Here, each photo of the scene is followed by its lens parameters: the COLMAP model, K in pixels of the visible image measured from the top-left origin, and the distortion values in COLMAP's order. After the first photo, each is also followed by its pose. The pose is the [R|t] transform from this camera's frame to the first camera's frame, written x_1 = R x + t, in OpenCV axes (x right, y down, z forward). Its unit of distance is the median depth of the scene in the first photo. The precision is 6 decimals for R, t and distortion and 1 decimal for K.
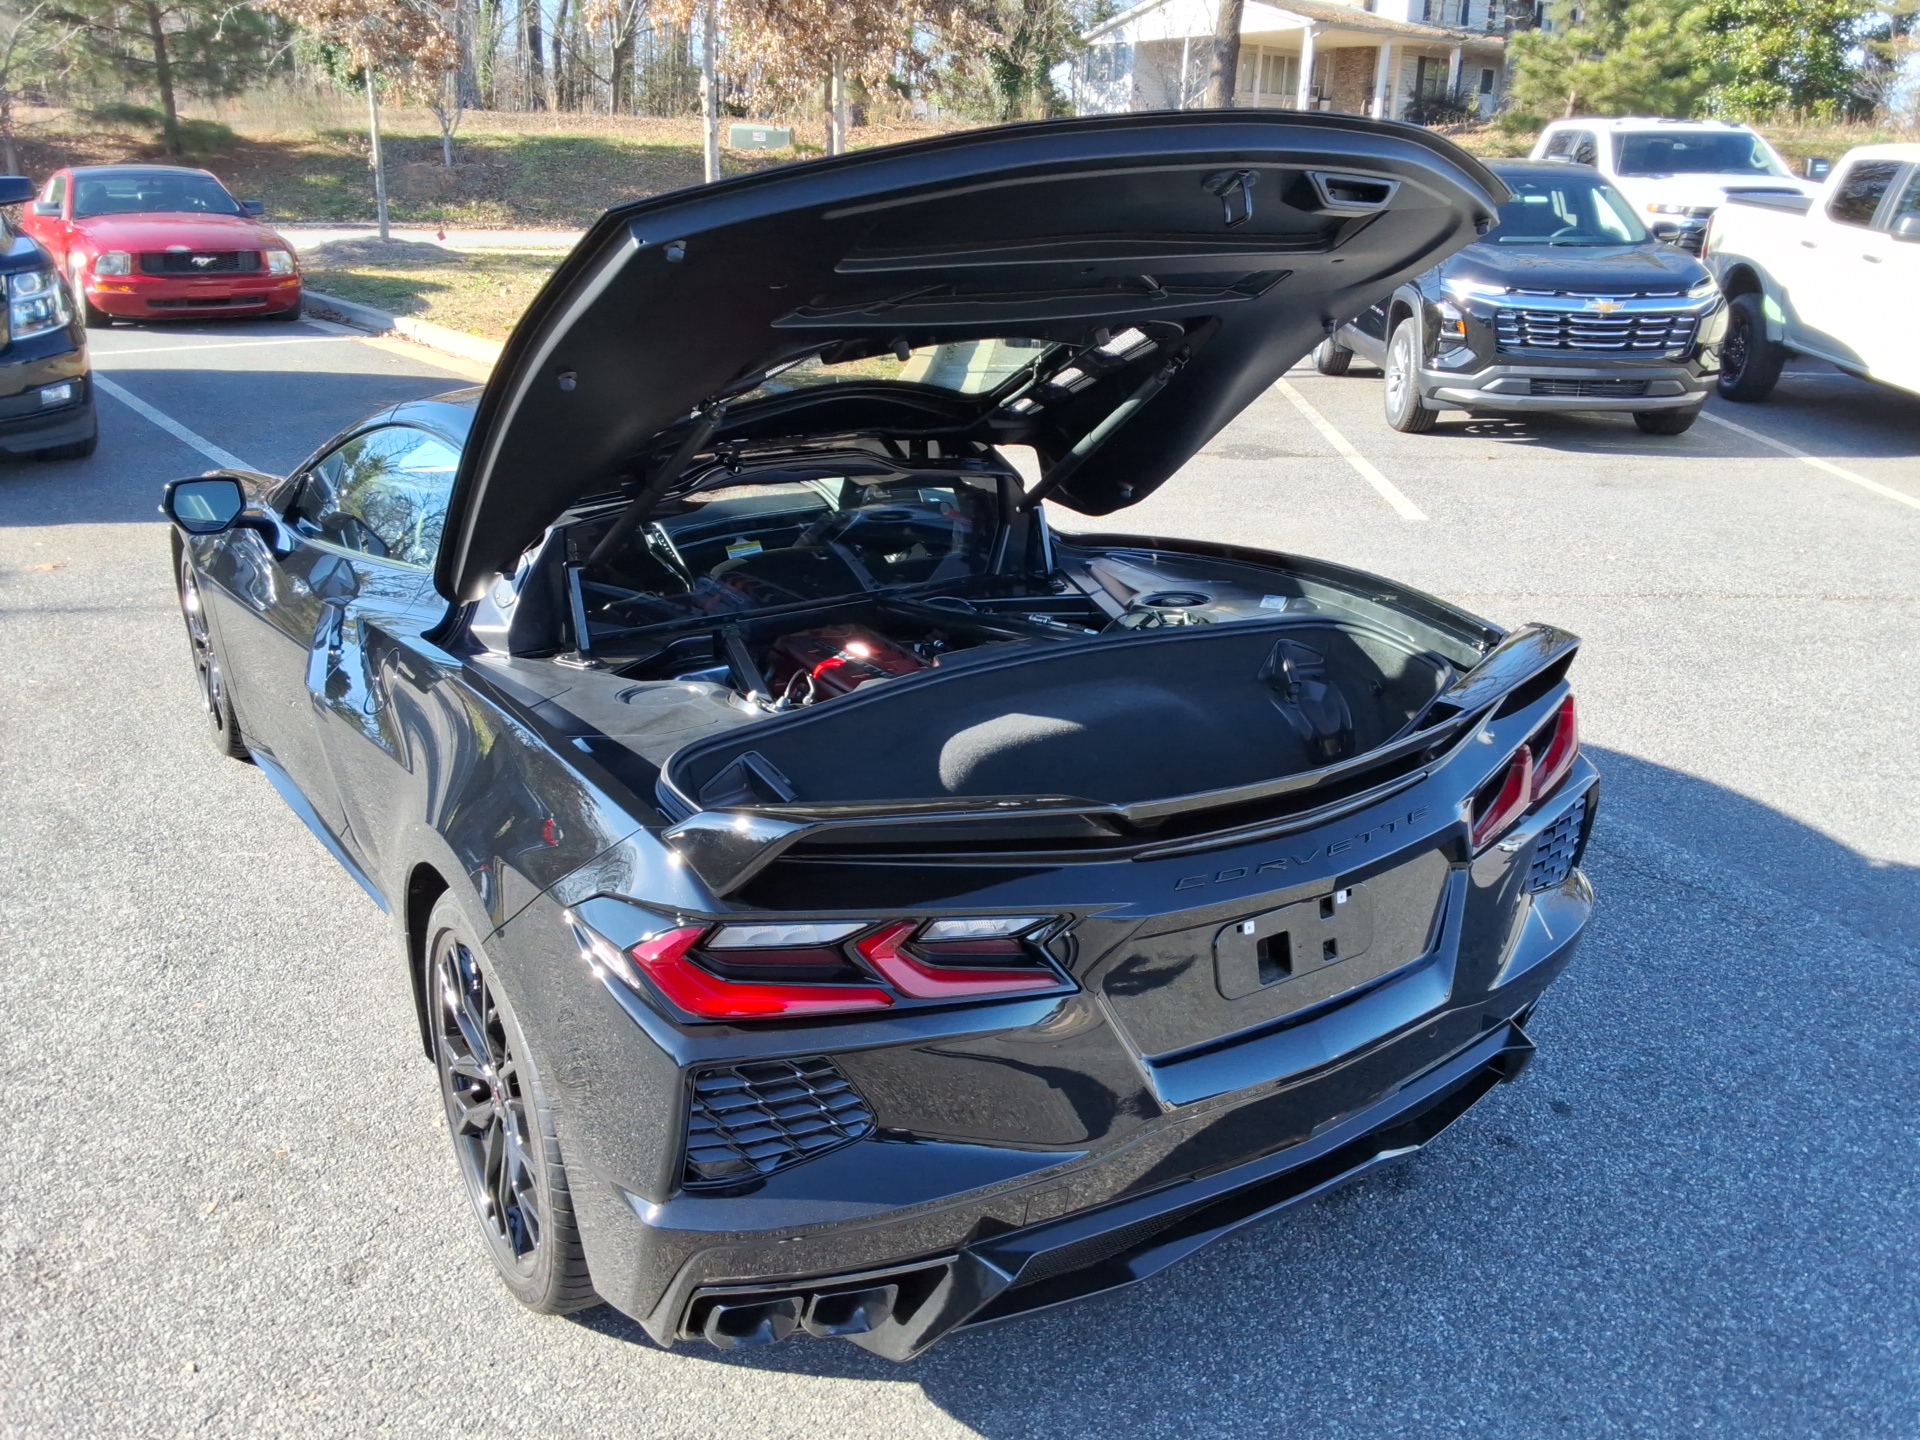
lens RADIAL K [[1561.8, 0, 970.3], [0, 1561.8, 718.7], [0, 0, 1]] dist [0.084605, -0.129845]
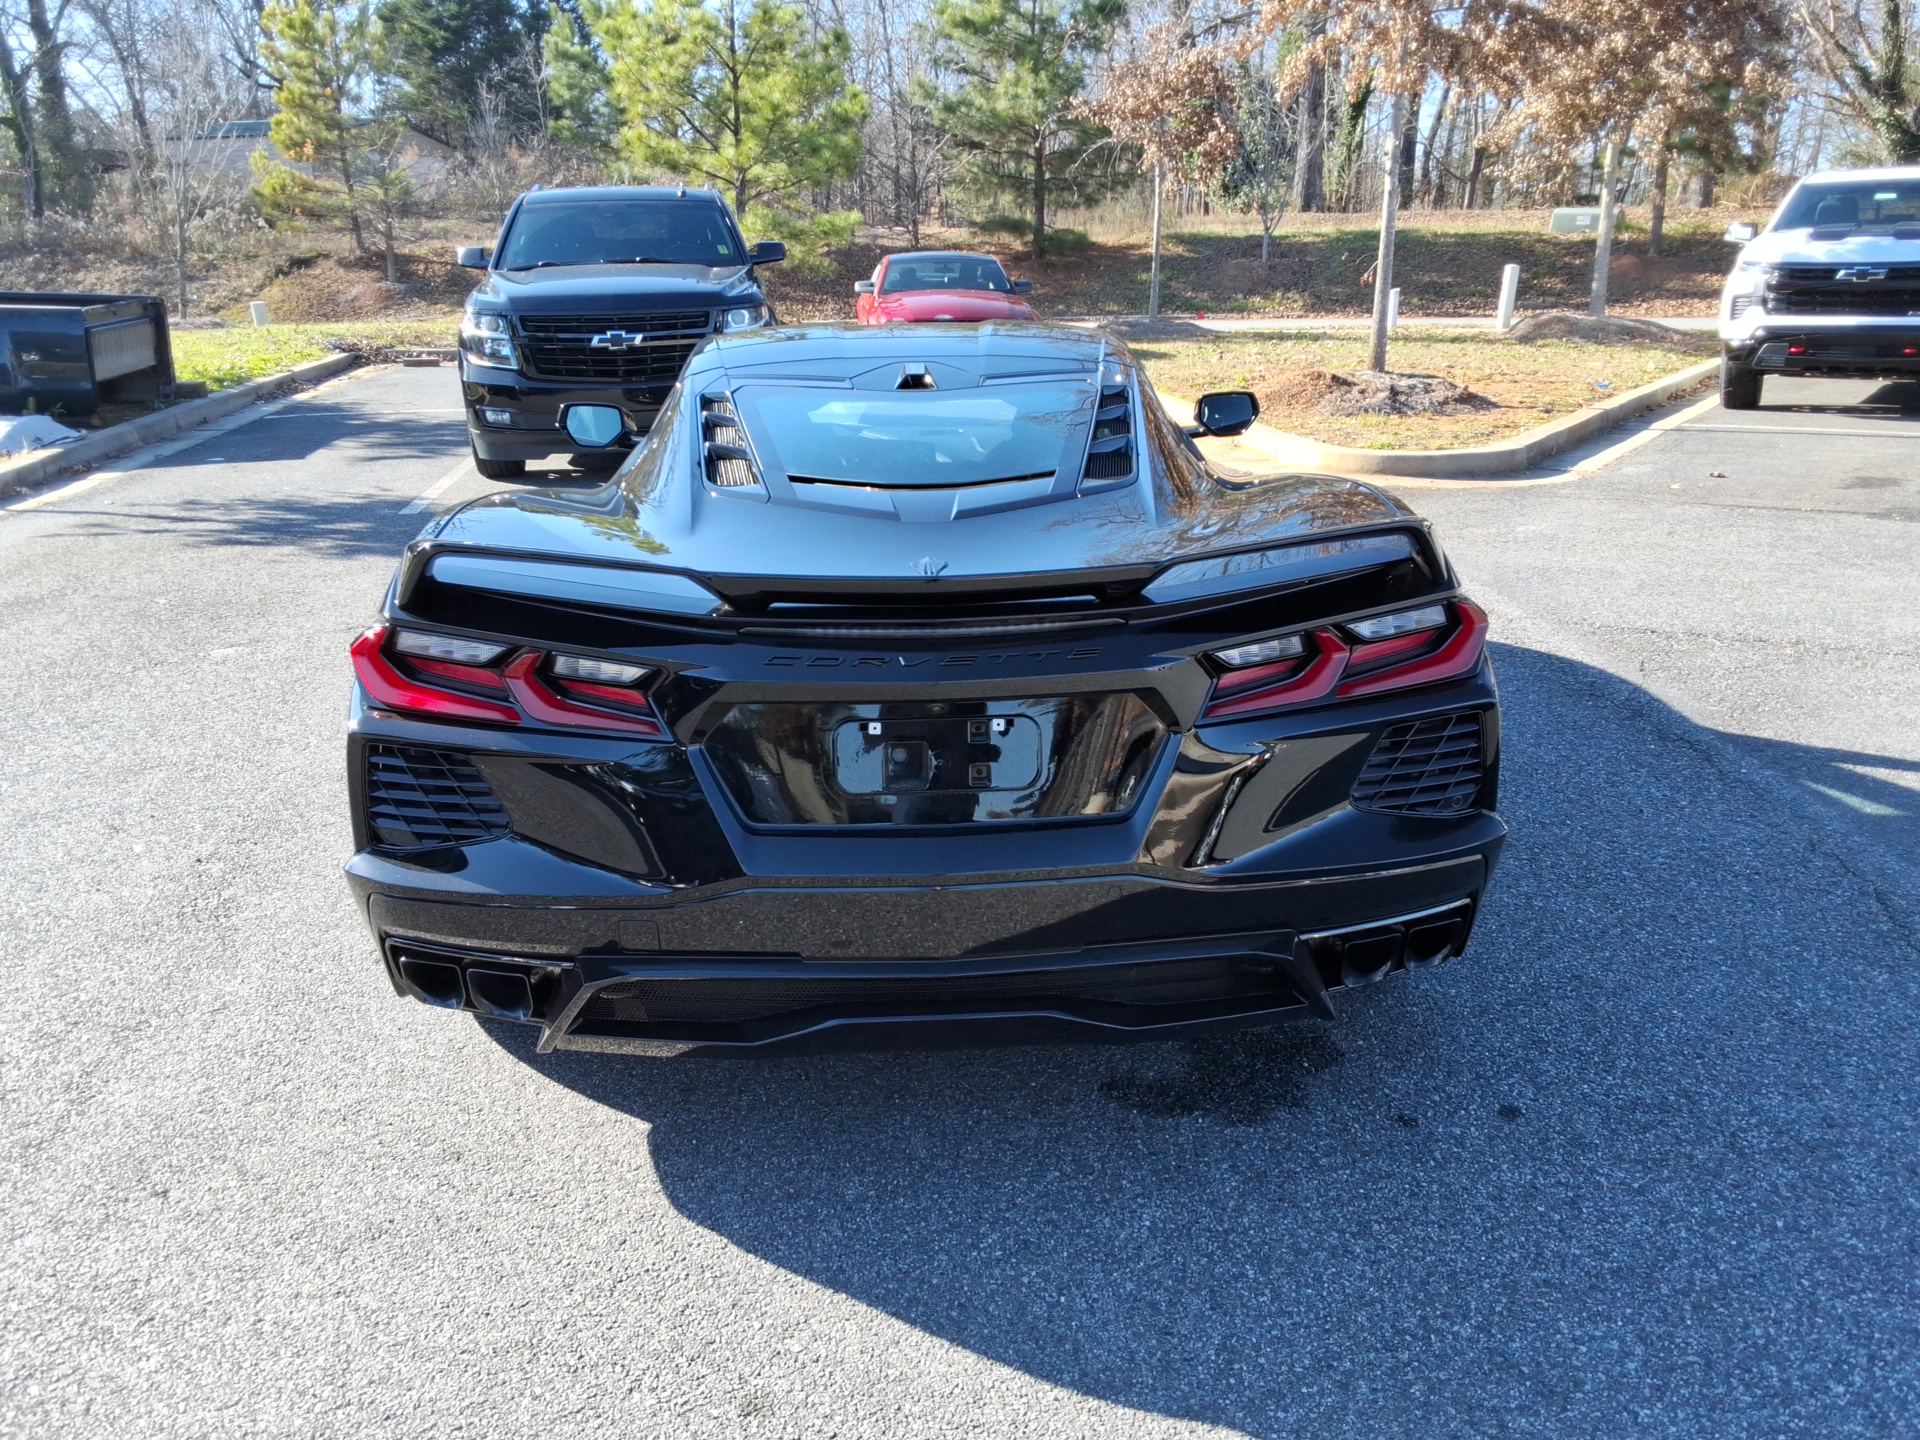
lens RADIAL K [[1561.8, 0, 966.3], [0, 1561.8, 721.1], [0, 0, 1]] dist [0.084605, -0.129845]
pose [[0.858689, 0.118981, -0.498494, 0.070052], [-0.150738, 0.988288, -0.023772, 0.013522], [0.489827, 0.095555, 0.866567, 0.012297]]
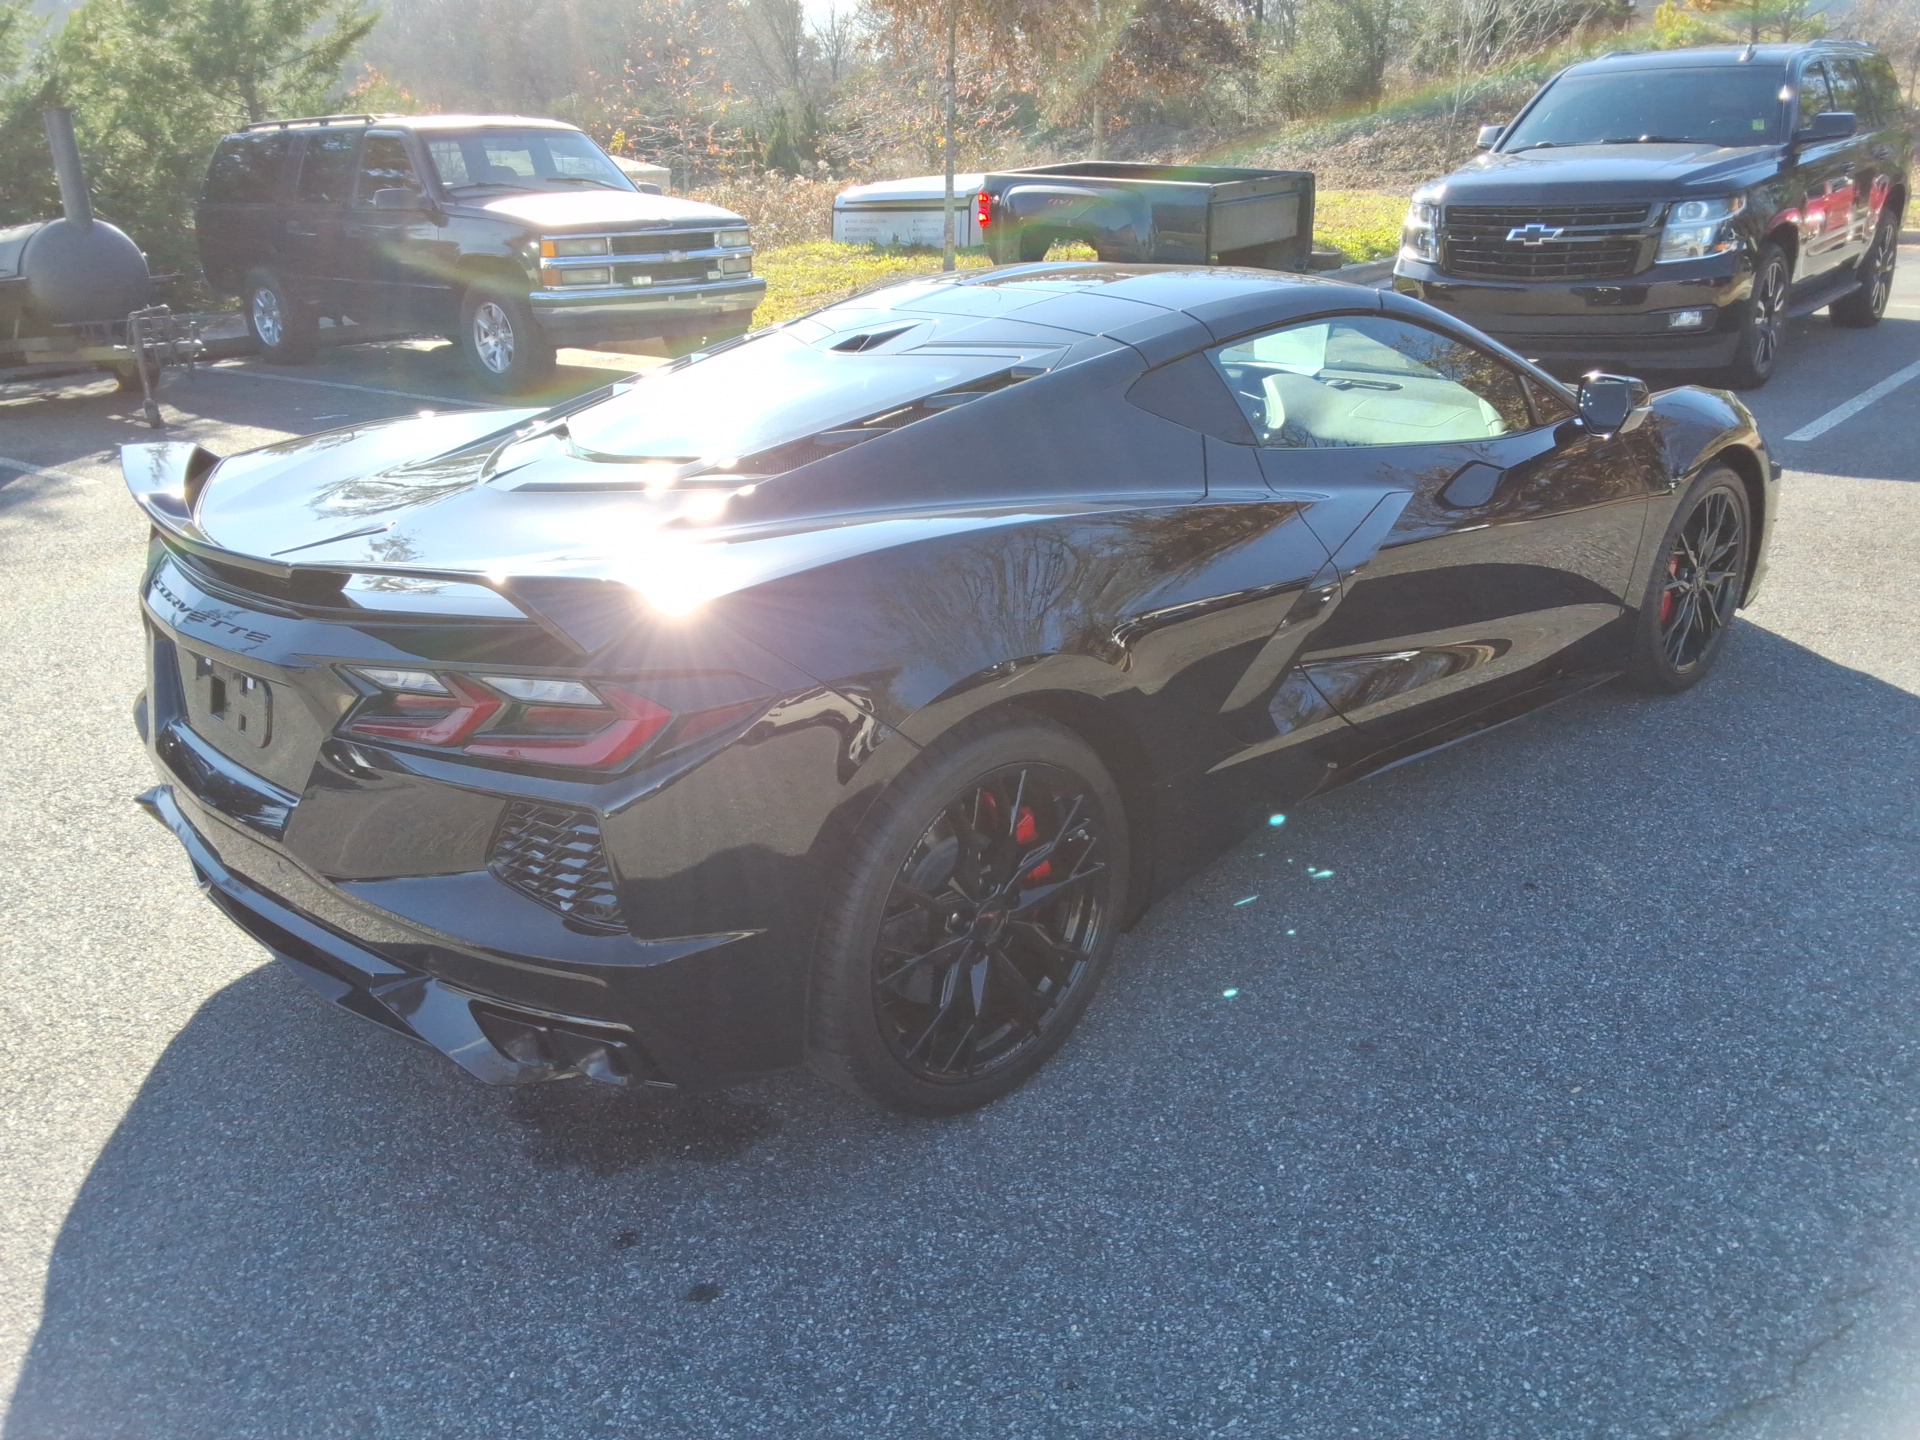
lens RADIAL K [[1561.8, 0, 959.6], [0, 1561.8, 714.2], [0, 0, 1]] dist [0.084605, -0.129845]
pose [[0.171765, 0.323031, -0.930670, 0.131080], [-0.316134, 0.912821, 0.258490, -0.029091], [0.933036, 0.249817, 0.258912, 0.114951]]
